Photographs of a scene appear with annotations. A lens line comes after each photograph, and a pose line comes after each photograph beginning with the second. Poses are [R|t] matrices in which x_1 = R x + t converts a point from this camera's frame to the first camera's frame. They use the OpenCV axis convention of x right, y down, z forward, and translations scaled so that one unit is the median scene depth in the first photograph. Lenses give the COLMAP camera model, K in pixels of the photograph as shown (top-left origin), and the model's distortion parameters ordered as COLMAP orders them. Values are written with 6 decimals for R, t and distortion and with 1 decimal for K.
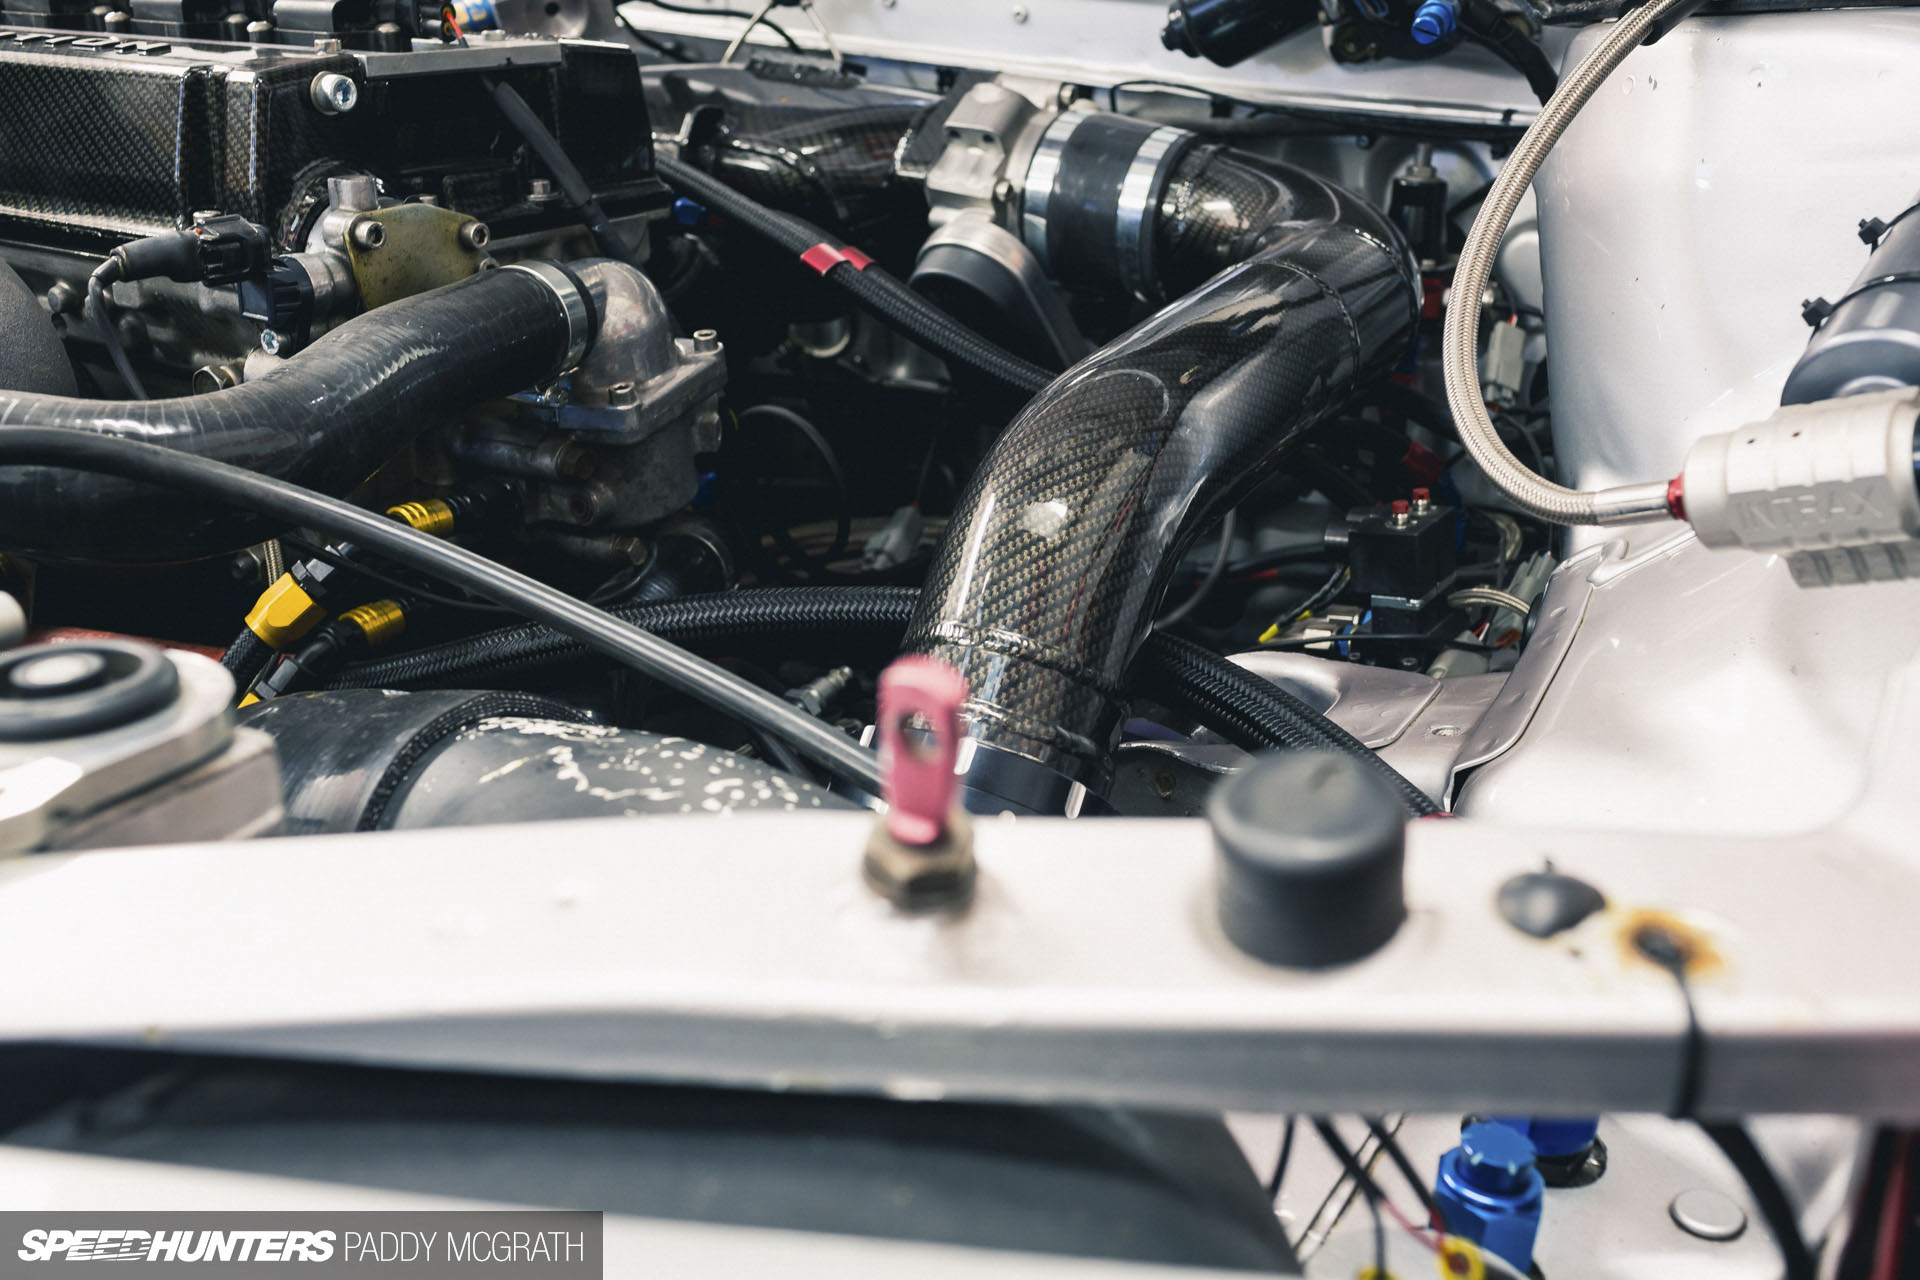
lens RADIAL K [[1935.2, 0, 955.7], [0, 1935.2, 637.6], [0, 0, 1]] dist [0.060358, 0.000000]
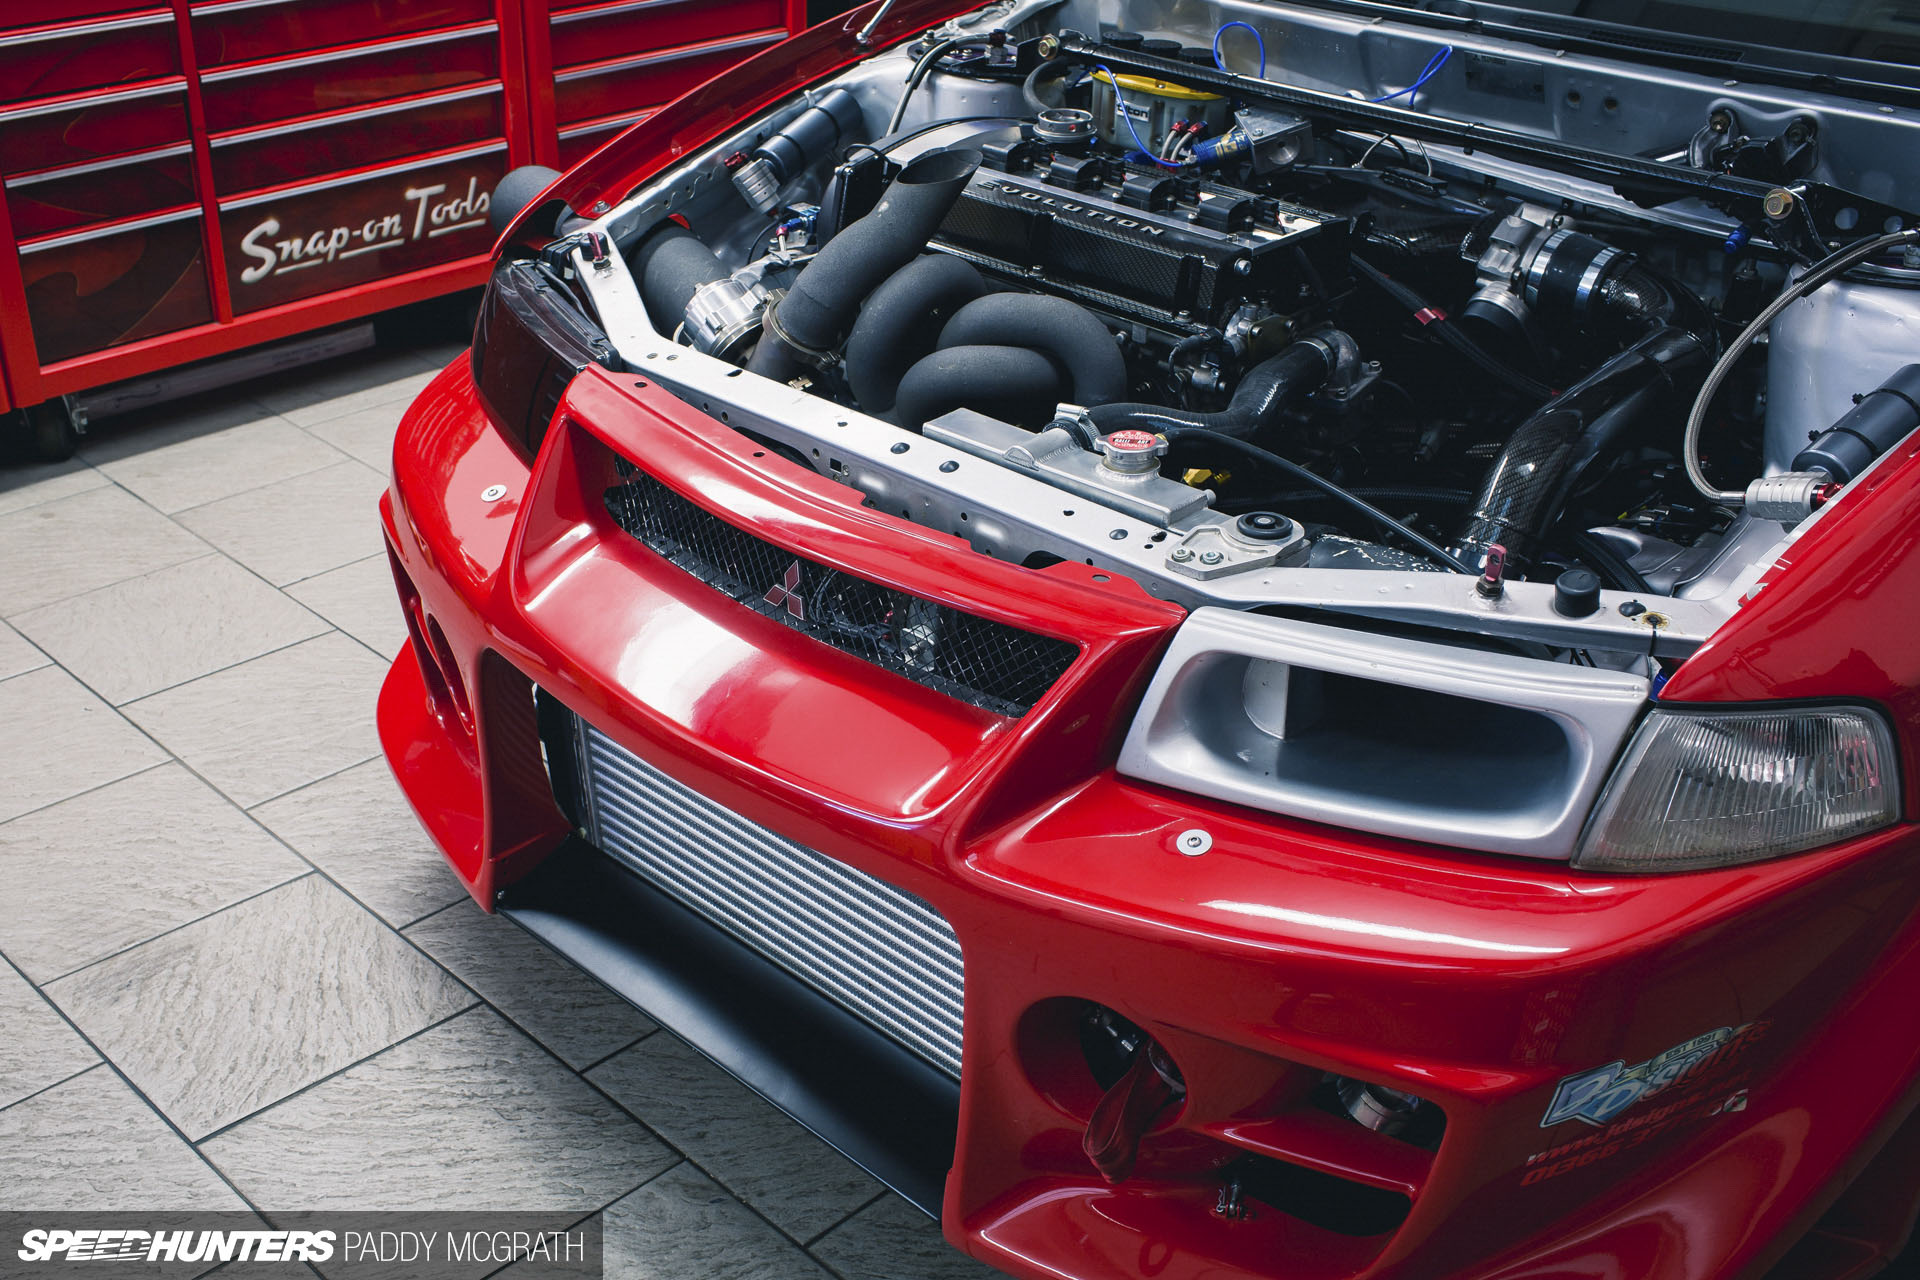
lens RADIAL K [[1935.2, 0, 960.4], [0, 1935.2, 660.6], [0, 0, 1]] dist [0.060358, 0.000000]
pose [[0.973243, 0.107373, -0.203147, -0.083685], [-0.079783, 0.987009, 0.139453, -0.075050], [0.215482, -0.119514, 0.969167, -1.106072]]
